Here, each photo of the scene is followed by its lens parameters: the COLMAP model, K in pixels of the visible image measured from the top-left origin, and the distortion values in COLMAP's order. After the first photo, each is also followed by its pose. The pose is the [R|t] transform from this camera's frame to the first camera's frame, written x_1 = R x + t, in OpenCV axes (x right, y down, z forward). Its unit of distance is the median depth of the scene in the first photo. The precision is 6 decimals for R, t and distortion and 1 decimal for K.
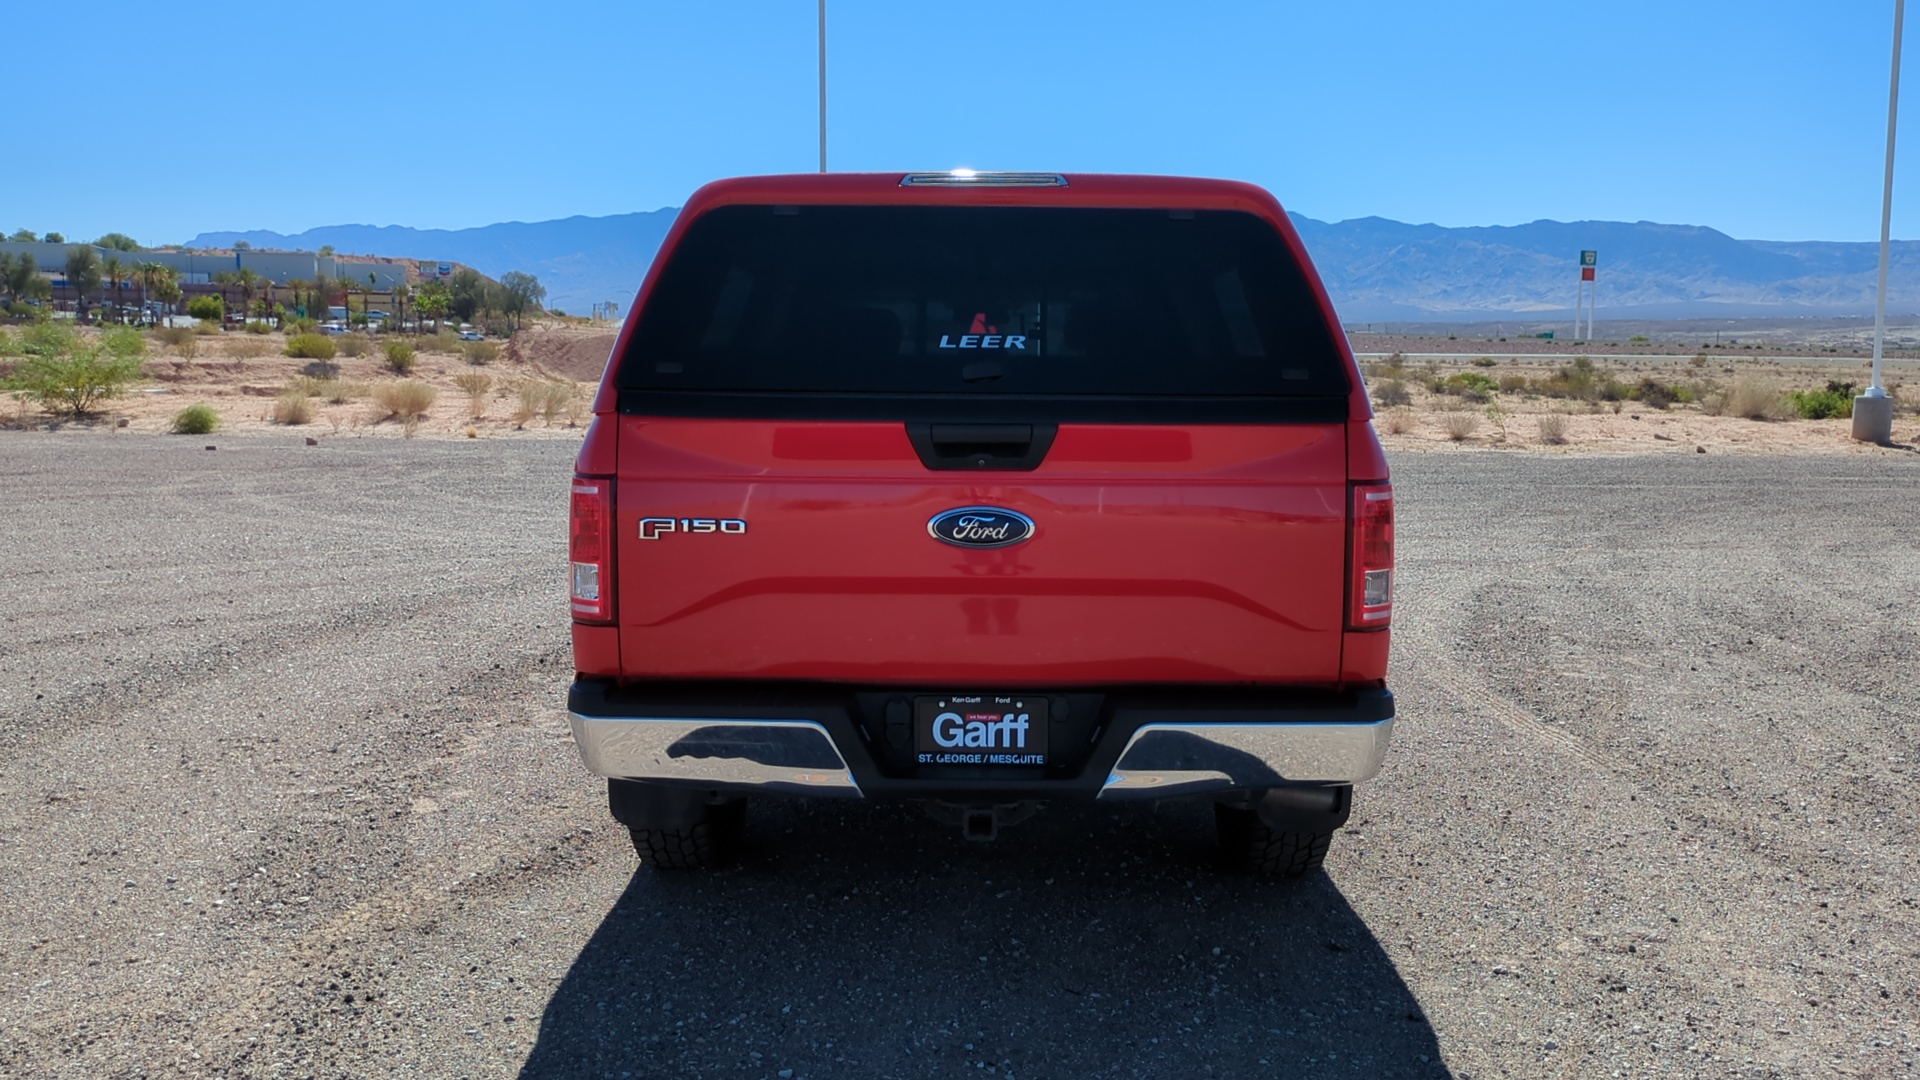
lens RADIAL K [[1644.1, 0, 981.3], [0, 1644.1, 539.5], [0, 0, 1]] dist [0.090543, -0.141635]
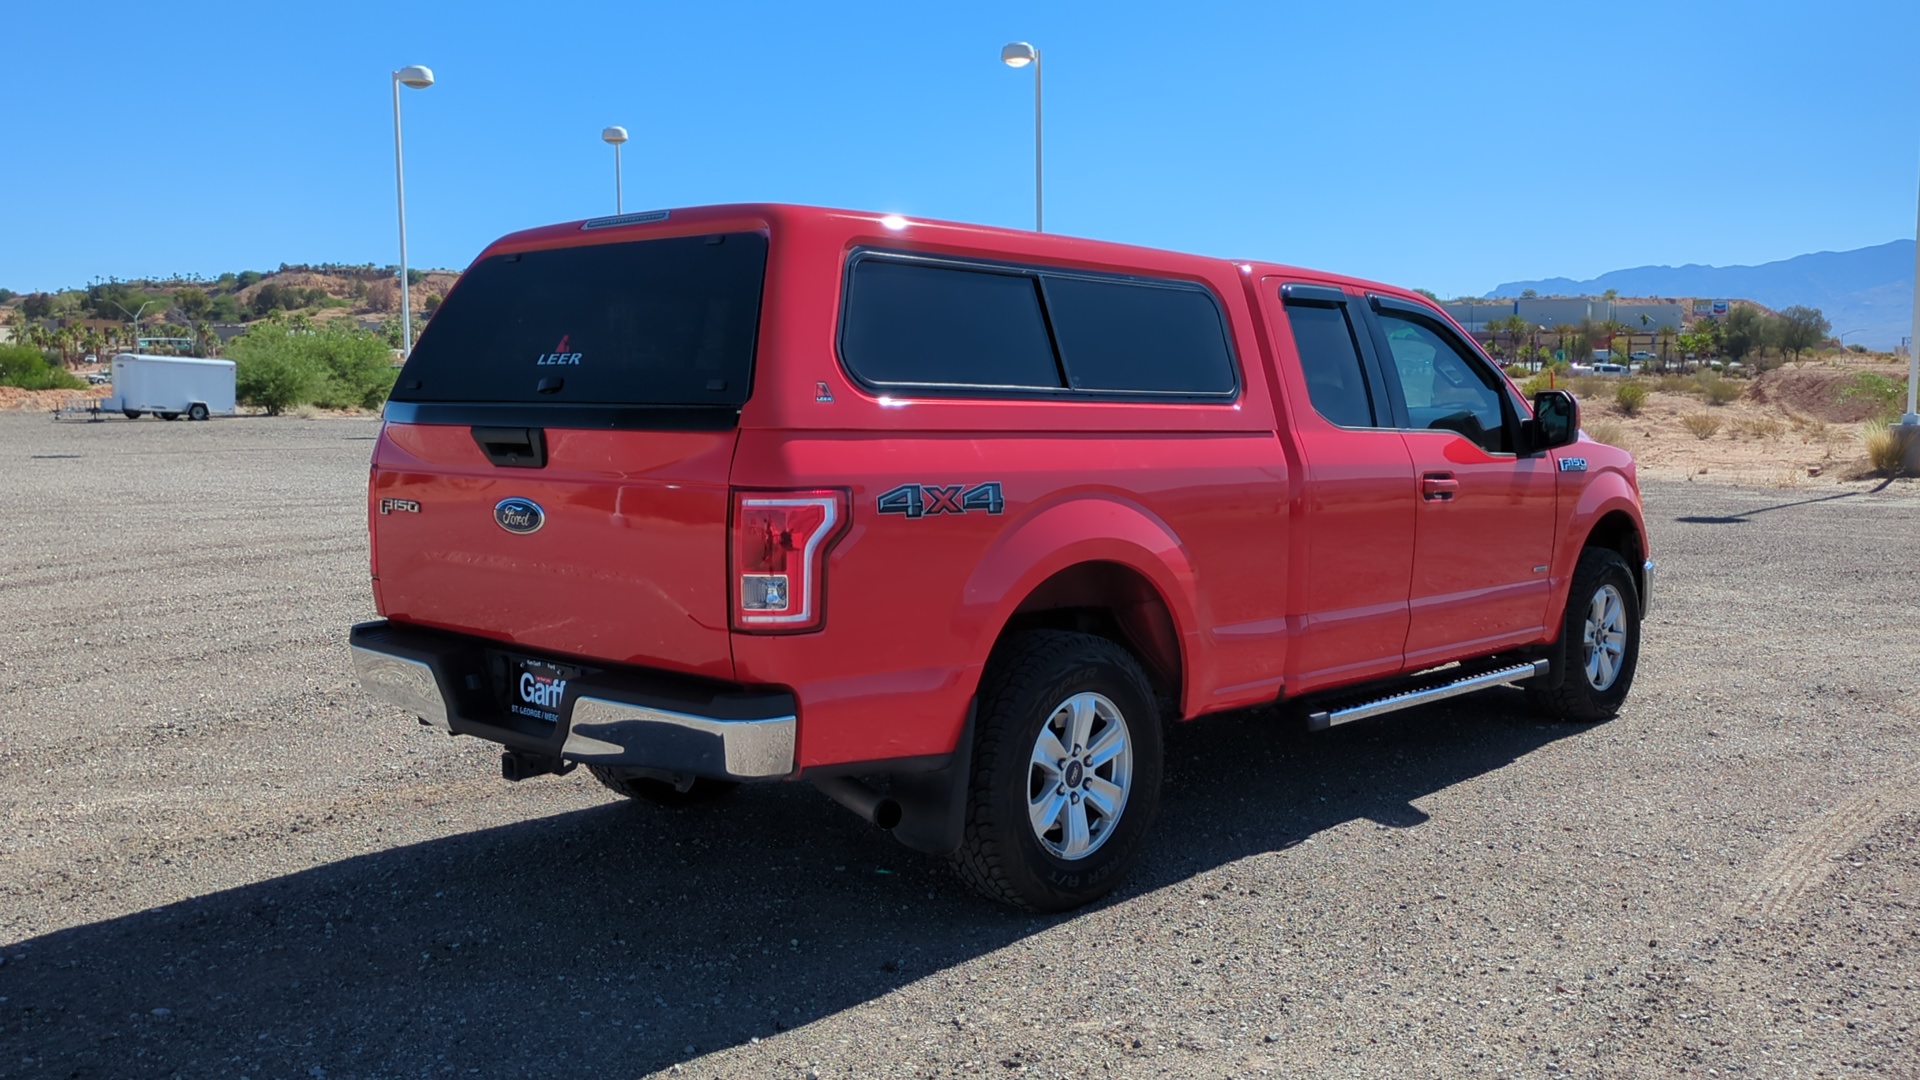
lens RADIAL K [[1652.0, 0, 980.4], [0, 1652.0, 531.5], [0, 0, 1]] dist [0.062047, -0.081918]
pose [[0.739323, 0.048250, -0.671620, 1.016464], [-0.068577, 0.997639, -0.003819, -0.013739], [0.669850, 0.048881, 0.740886, 0.329378]]
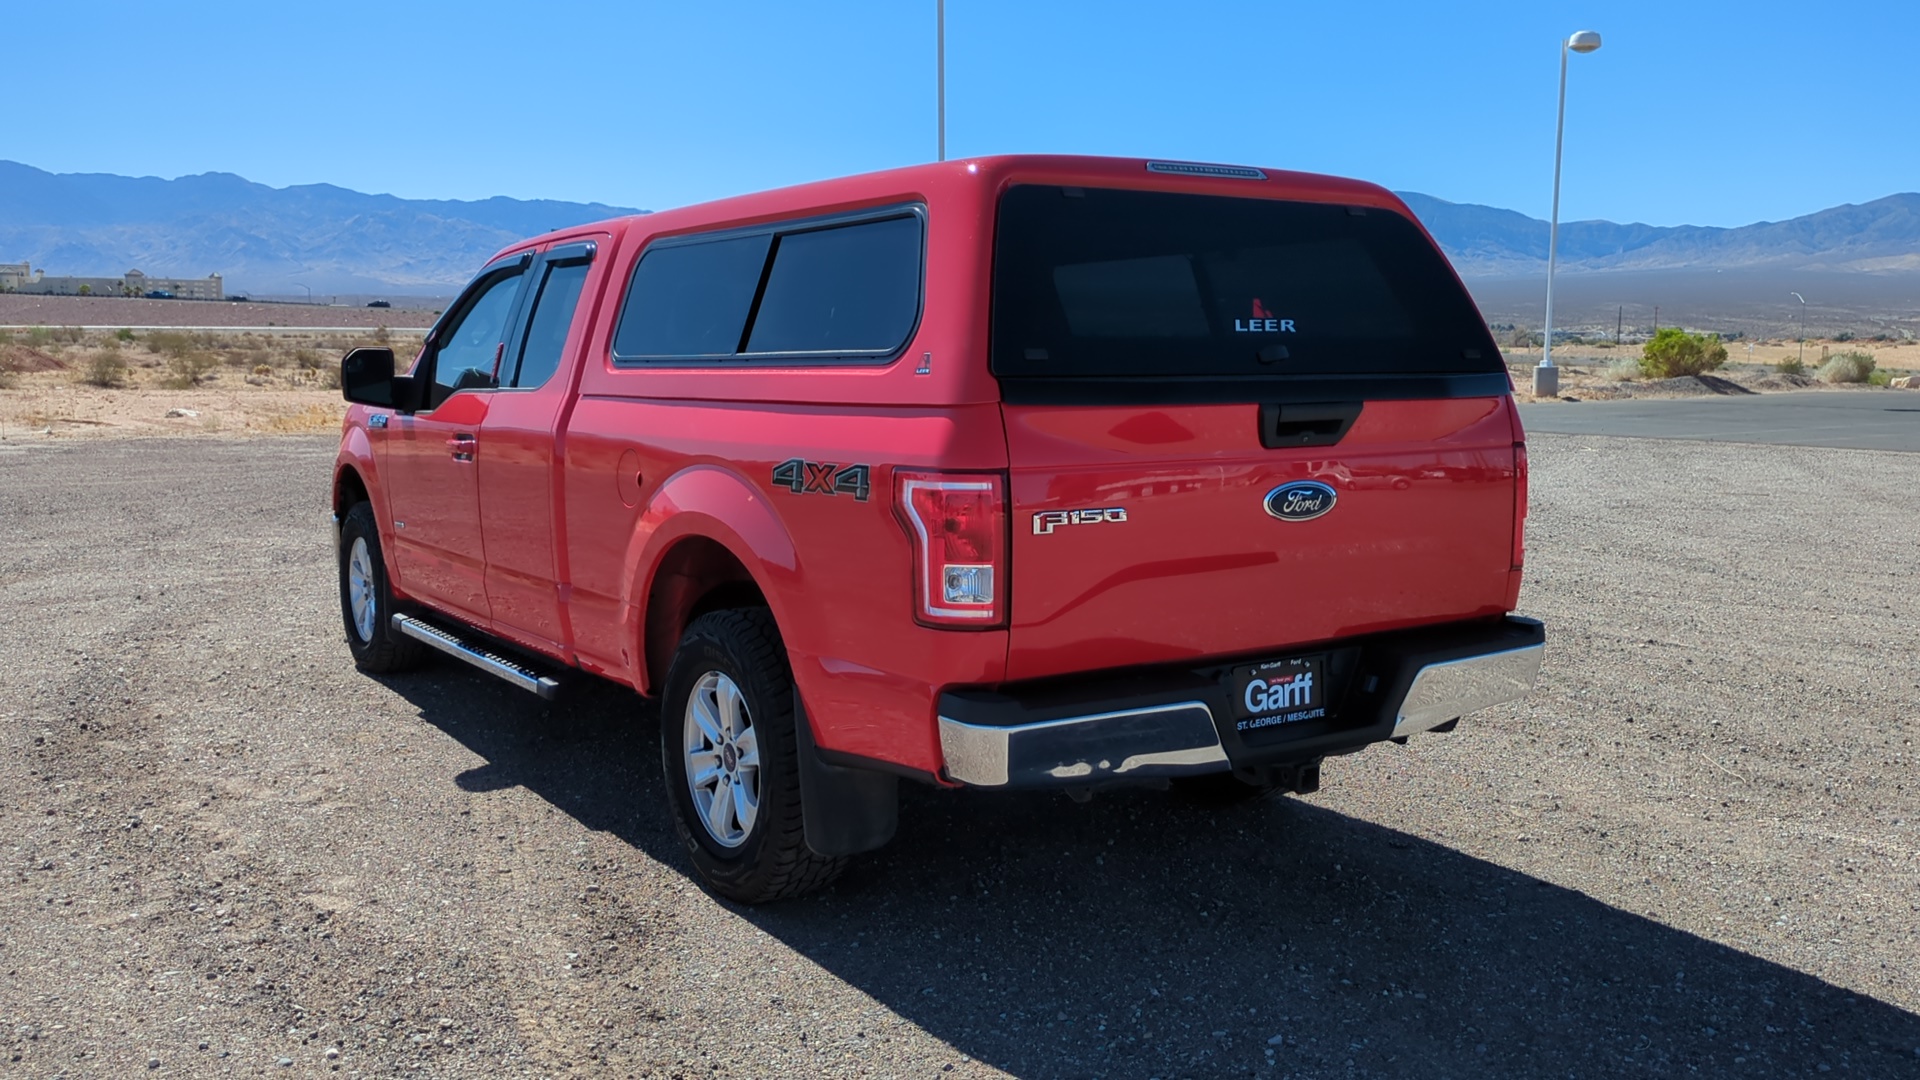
lens RADIAL K [[1652.0, 0, 980.4], [0, 1652.0, 531.5], [0, 0, 1]] dist [0.062047, -0.081918]
pose [[0.825253, -0.070847, 0.560301, -0.749643], [0.065327, 0.997416, 0.029900, -0.032046], [-0.560972, 0.011928, 0.827749, 0.223965]]
